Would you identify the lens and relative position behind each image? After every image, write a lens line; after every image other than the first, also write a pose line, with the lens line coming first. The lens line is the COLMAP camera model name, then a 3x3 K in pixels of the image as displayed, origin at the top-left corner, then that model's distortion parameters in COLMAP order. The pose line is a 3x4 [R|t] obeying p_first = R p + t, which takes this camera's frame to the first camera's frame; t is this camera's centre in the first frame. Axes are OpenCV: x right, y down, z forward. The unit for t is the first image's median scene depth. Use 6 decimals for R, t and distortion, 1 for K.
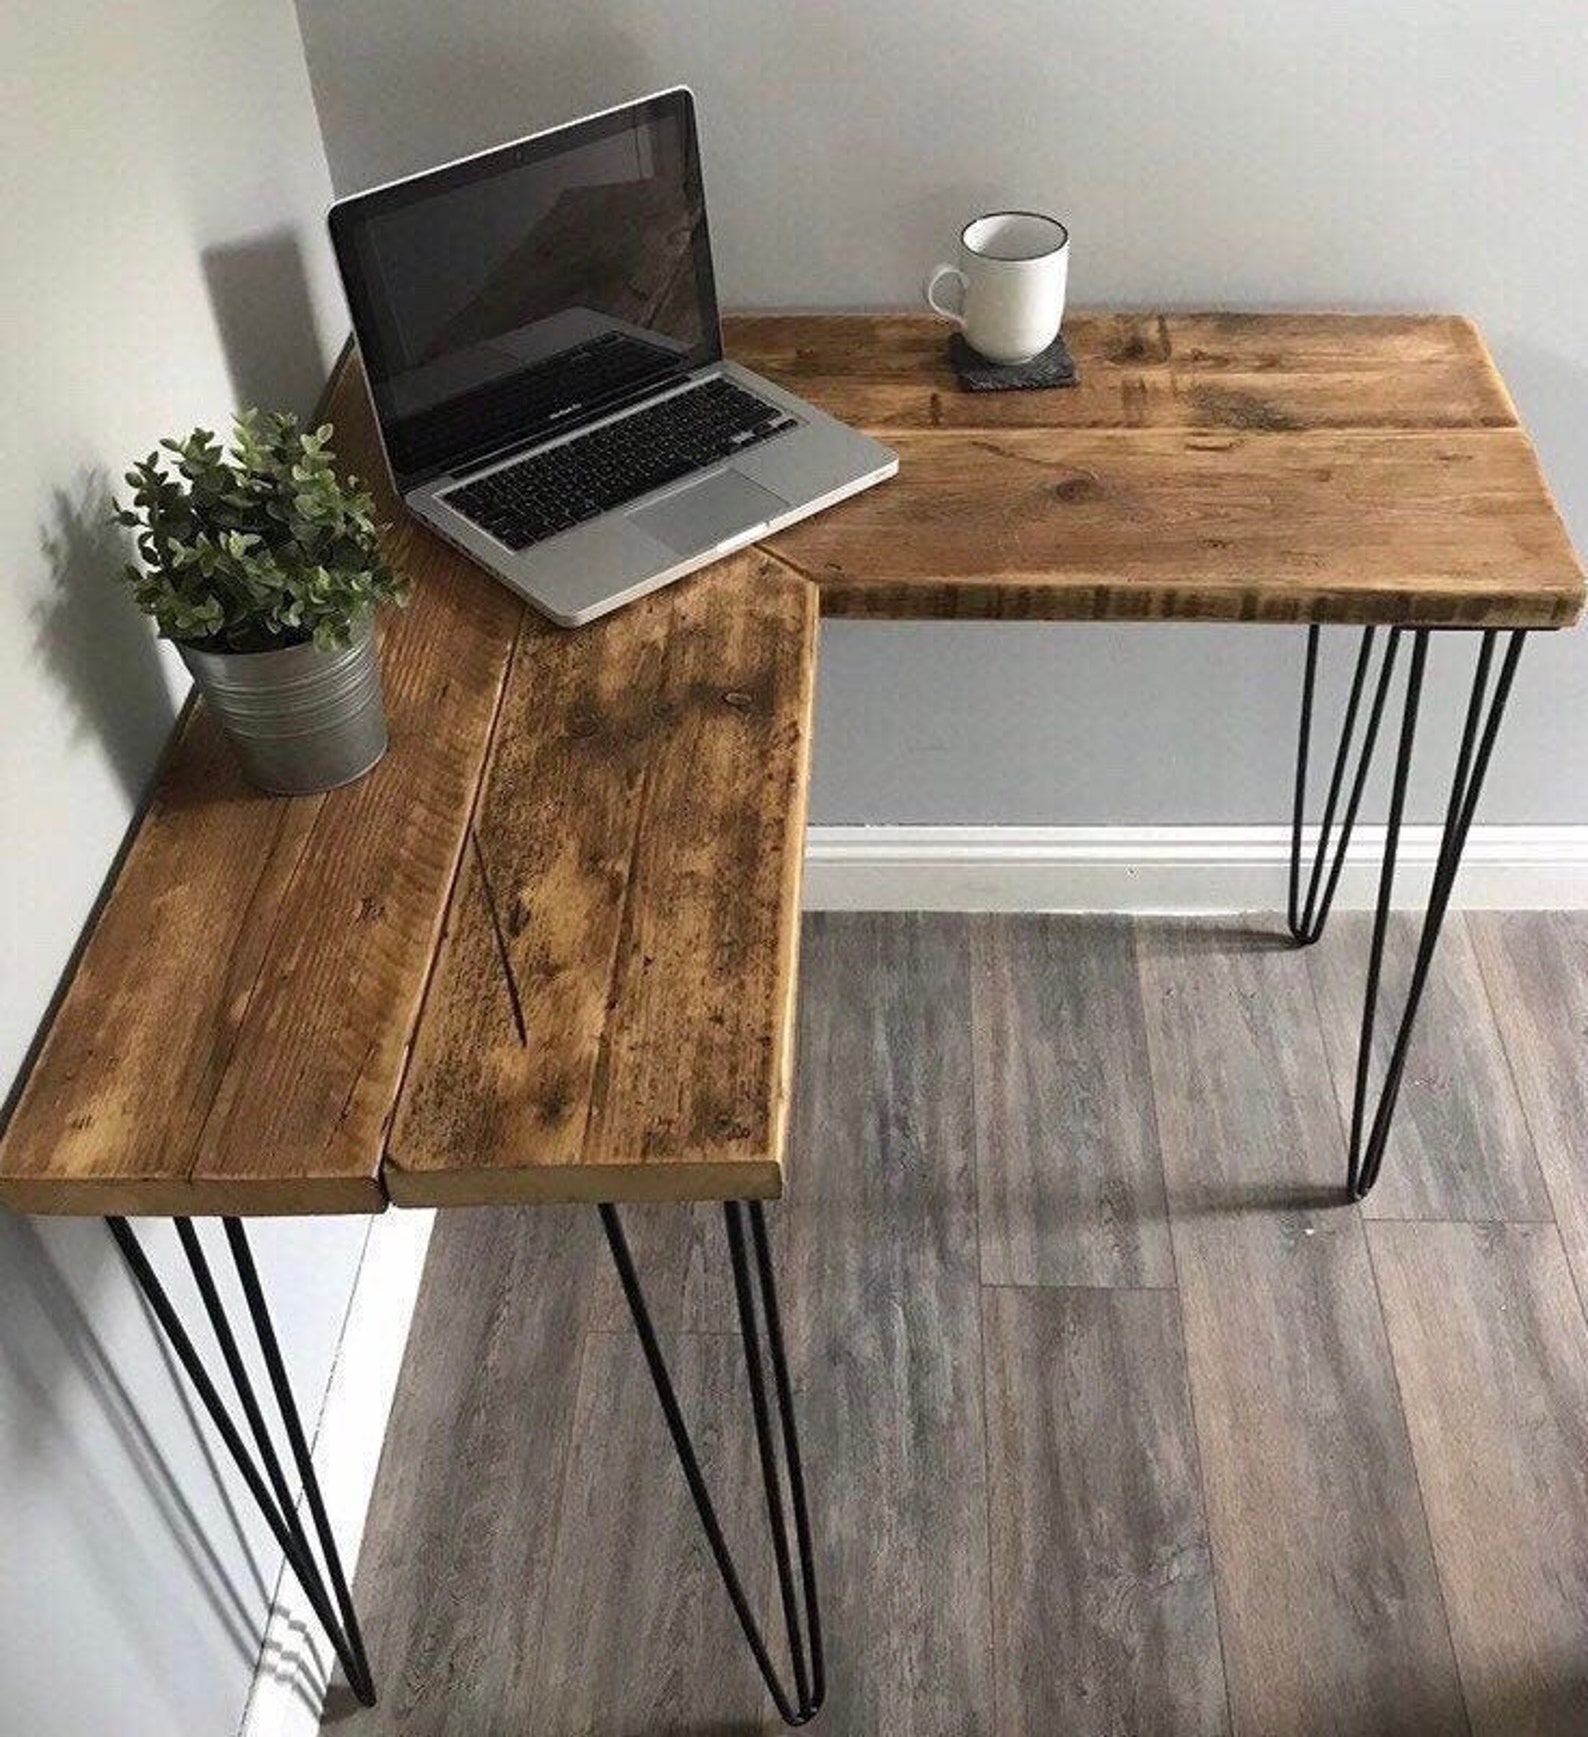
lens RADIAL K [[1824.7, 0, 797.7], [0, 1824.7, 993.7], [0, 0, 1]] dist [0.142639, -0.393228]
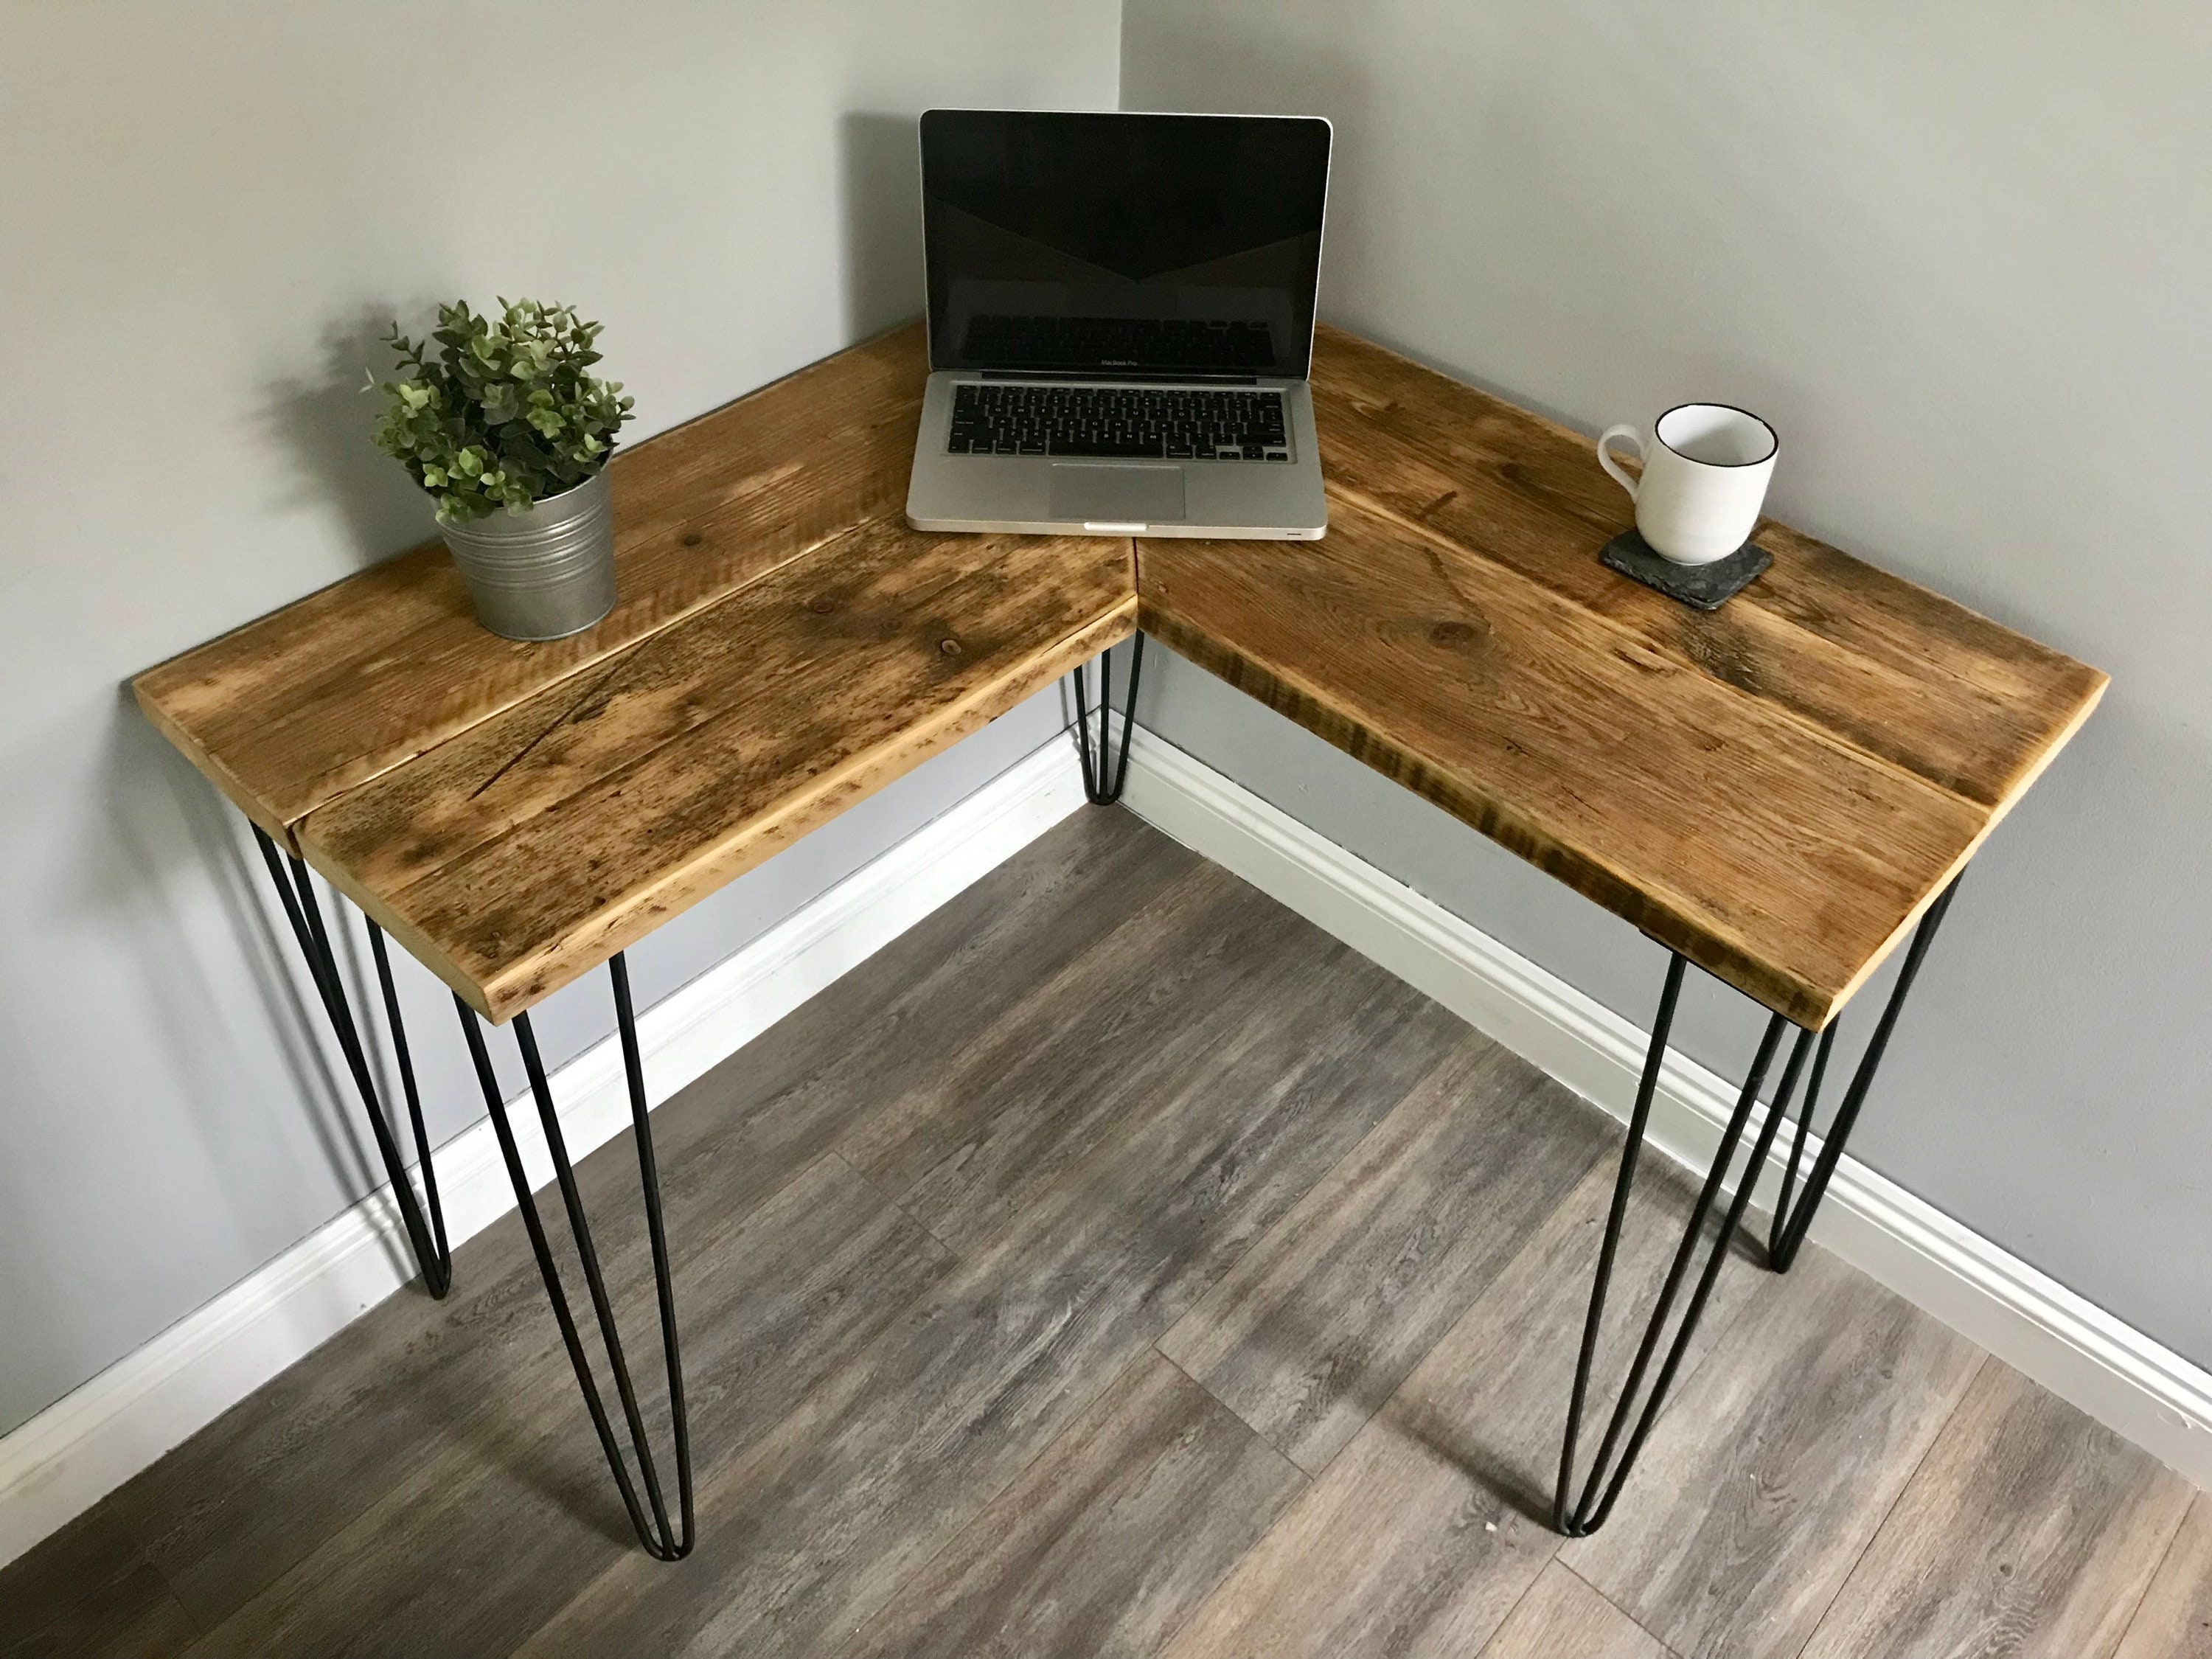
lens RADIAL K [[1835.3, 0, 1098.7], [0, 1835.3, 780.5], [0, 0, 1]] dist [0.143218, -0.410415]
pose [[0.755835, 0.471175, -0.454652, 0.458445], [-0.498439, 0.864324, 0.067105, -0.175470], [0.424585, 0.175896, 0.888137, 0.101228]]
